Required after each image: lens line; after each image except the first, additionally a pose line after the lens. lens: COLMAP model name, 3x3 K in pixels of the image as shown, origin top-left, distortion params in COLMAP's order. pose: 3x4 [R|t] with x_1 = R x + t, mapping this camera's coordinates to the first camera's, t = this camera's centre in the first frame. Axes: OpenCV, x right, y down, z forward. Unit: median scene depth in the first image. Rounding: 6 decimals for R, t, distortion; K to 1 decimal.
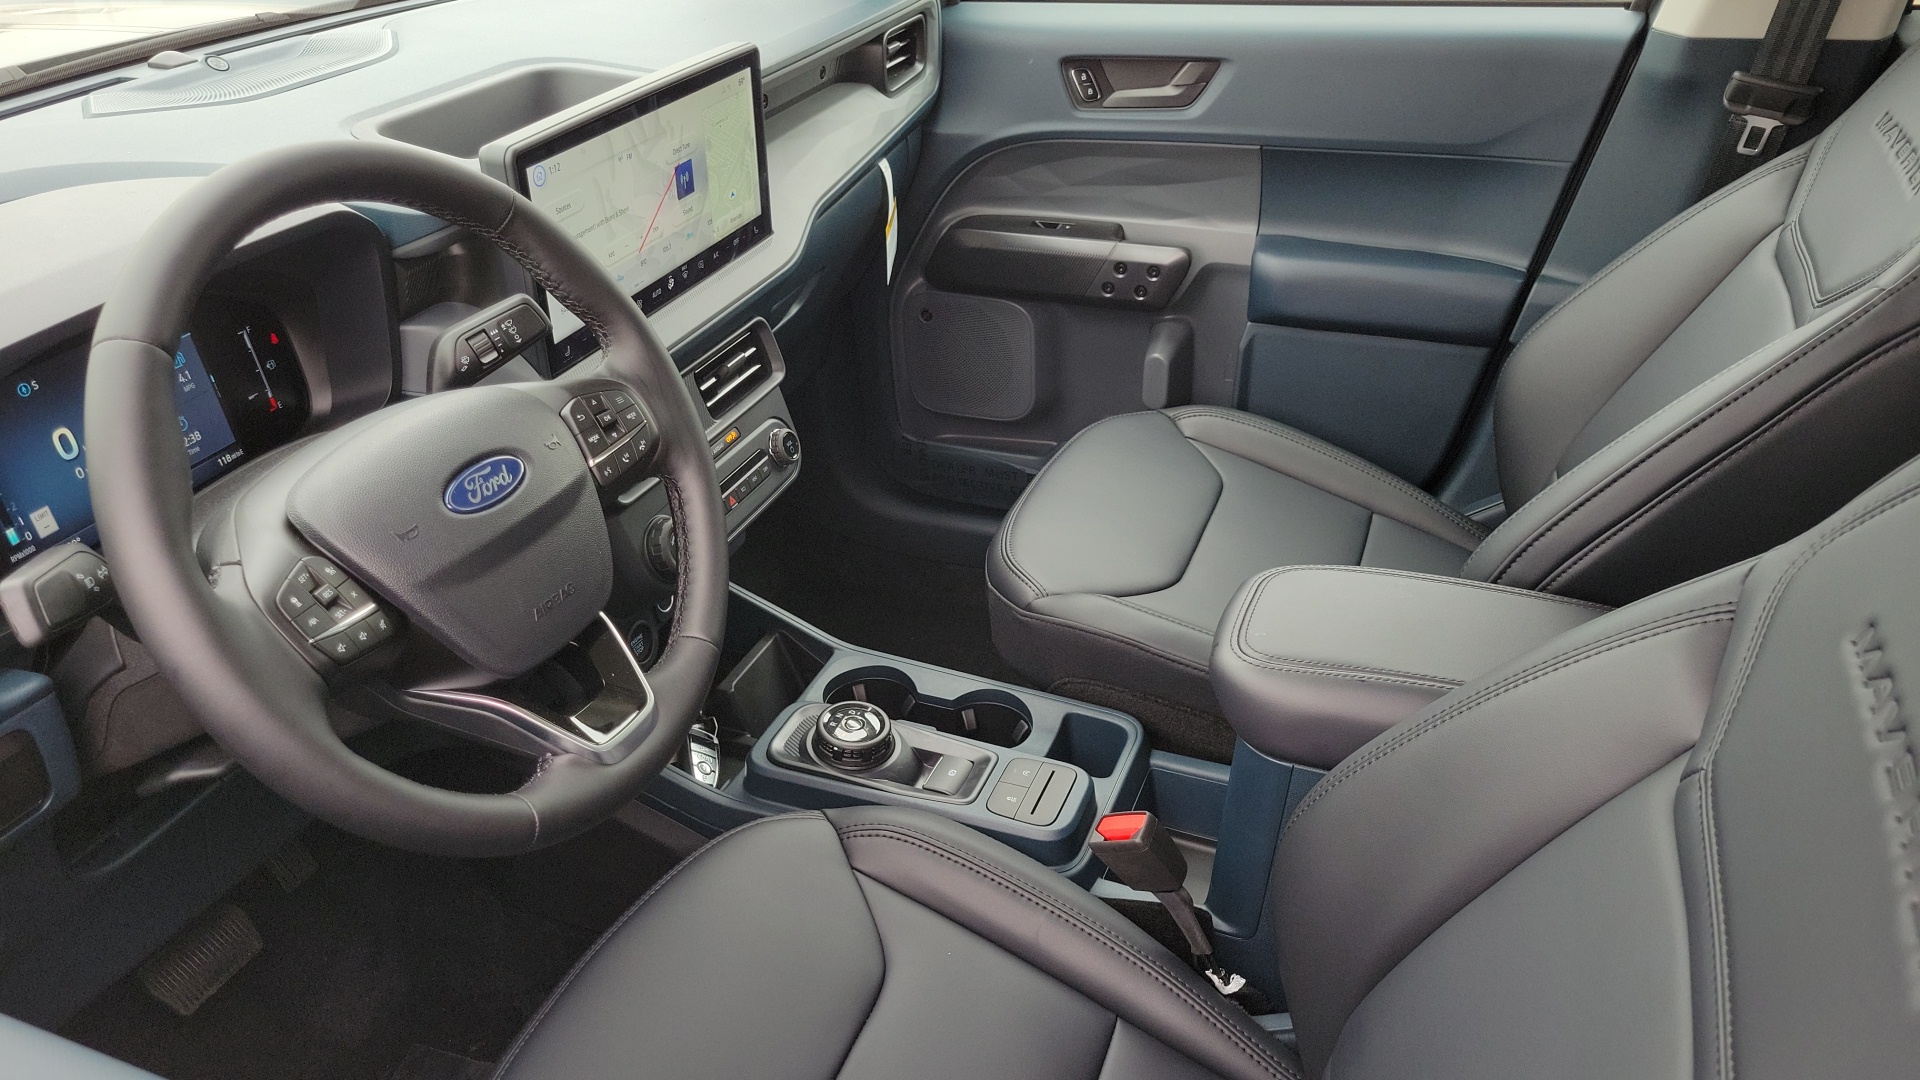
lens RADIAL K [[1465.5, 0, 947.0], [0, 1465.5, 546.7], [0, 0, 1]] dist [0.055736, -0.047494]
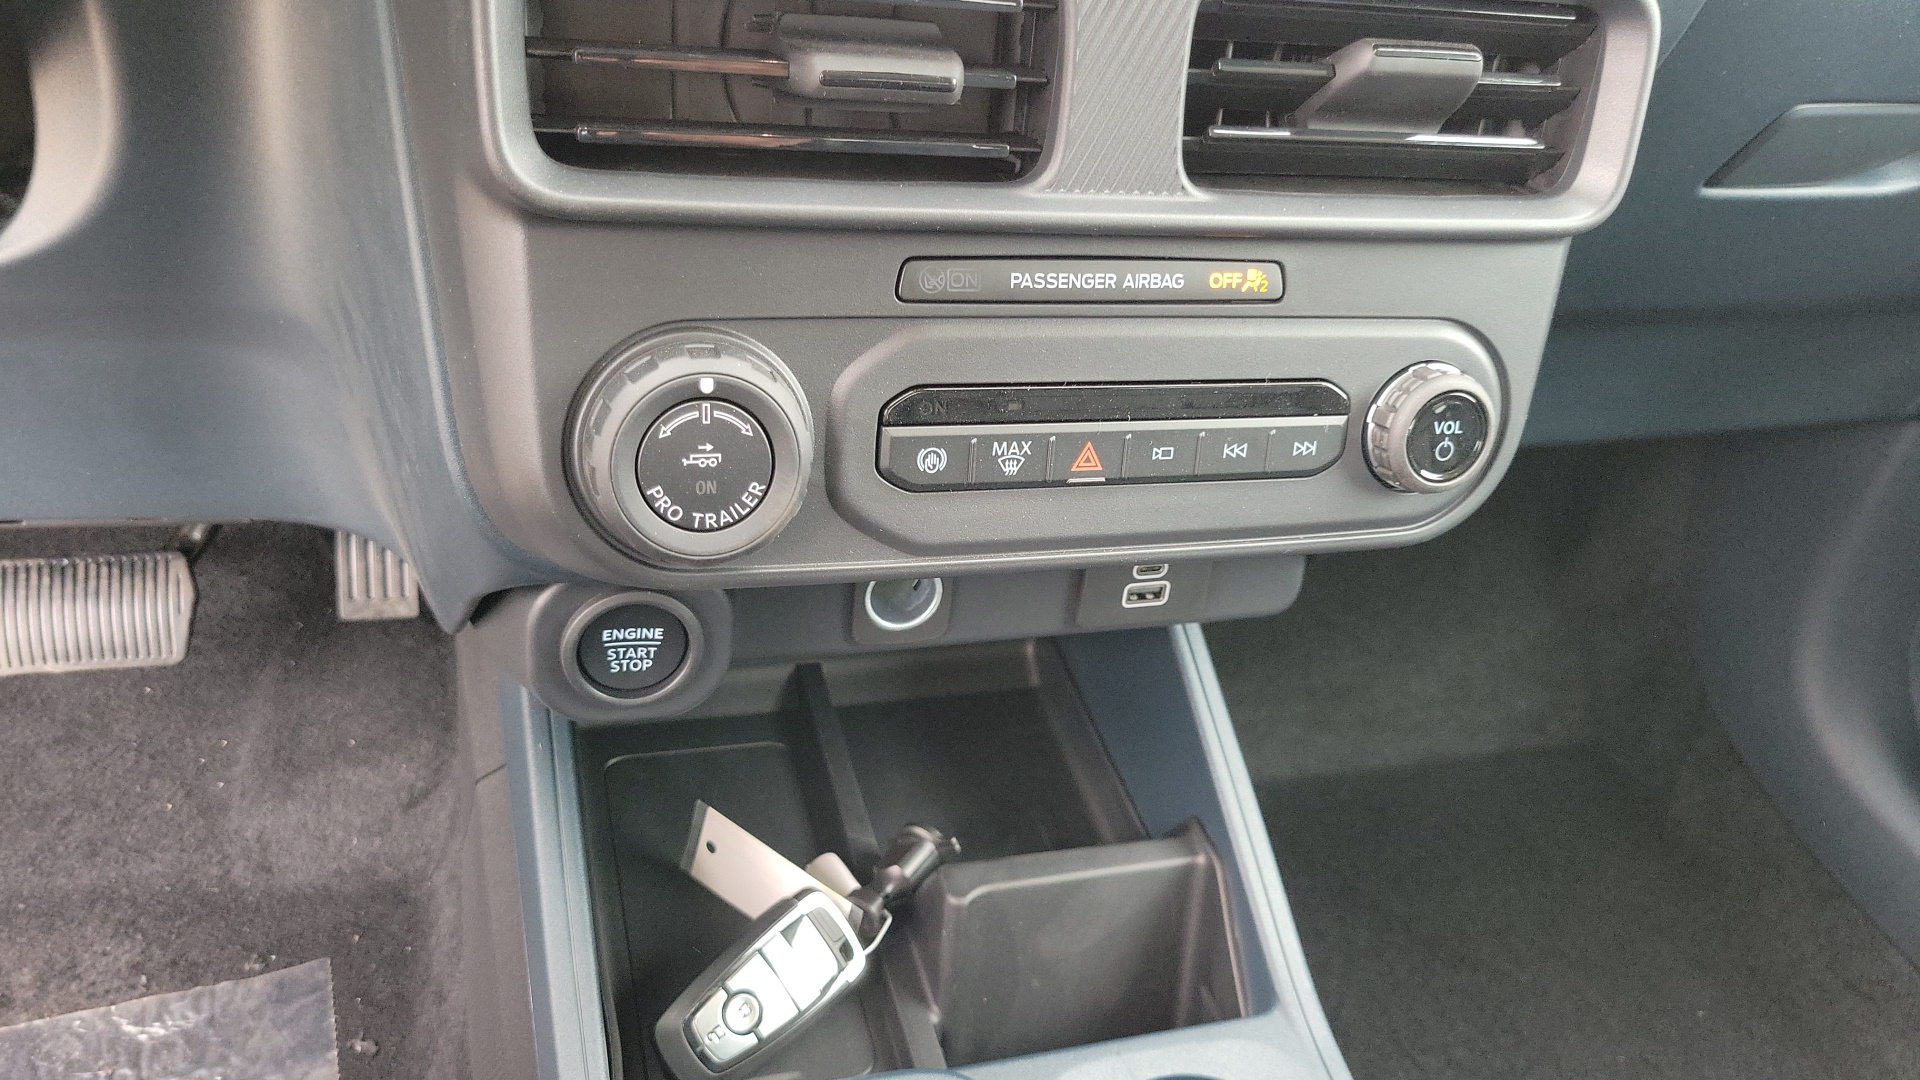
lens RADIAL K [[1465.5, 0, 947.0], [0, 1465.5, 546.7], [0, 0, 1]] dist [0.055736, -0.047494]
pose [[0.596280, 0.579785, -0.555248, 0.008170], [-0.536705, 0.802272, 0.261358, -0.072487], [0.596991, 0.142162, 0.789552, 0.692309]]
